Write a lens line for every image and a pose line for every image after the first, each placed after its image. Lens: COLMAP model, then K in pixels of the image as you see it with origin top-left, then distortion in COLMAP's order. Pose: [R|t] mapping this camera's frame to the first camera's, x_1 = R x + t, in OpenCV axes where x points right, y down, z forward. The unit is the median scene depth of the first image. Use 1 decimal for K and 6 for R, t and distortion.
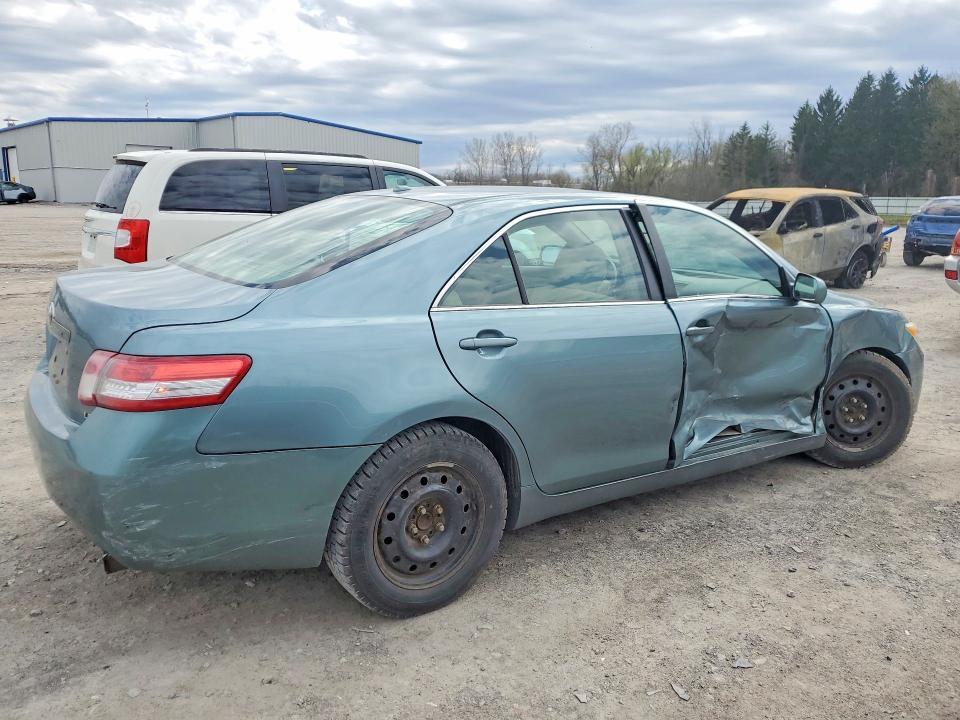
lens RADIAL K [[767.8, 0, 474.6], [0, 767.8, 360.2], [0, 0, 1]] dist [0.024101, -0.000748]
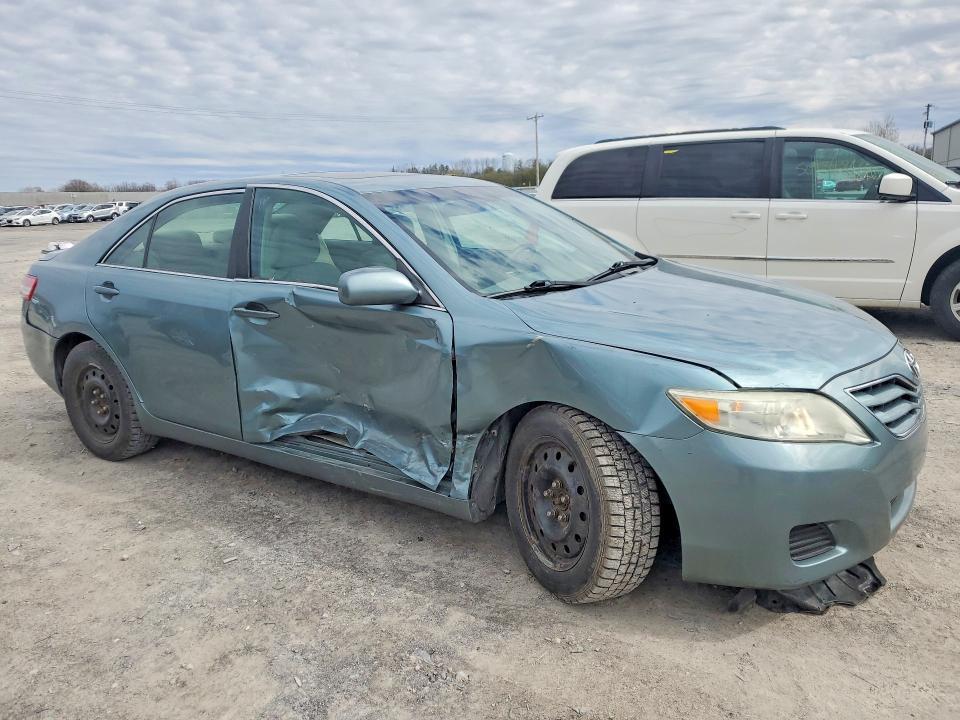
lens RADIAL K [[767.8, 0, 474.6], [0, 767.8, 360.2], [0, 0, 1]] dist [0.024101, -0.000748]
pose [[0.347554, 0.168868, -0.922328, 1.317939], [-0.151615, 0.980826, 0.122447, -0.143947], [0.925321, 0.097282, 0.366493, 0.902681]]
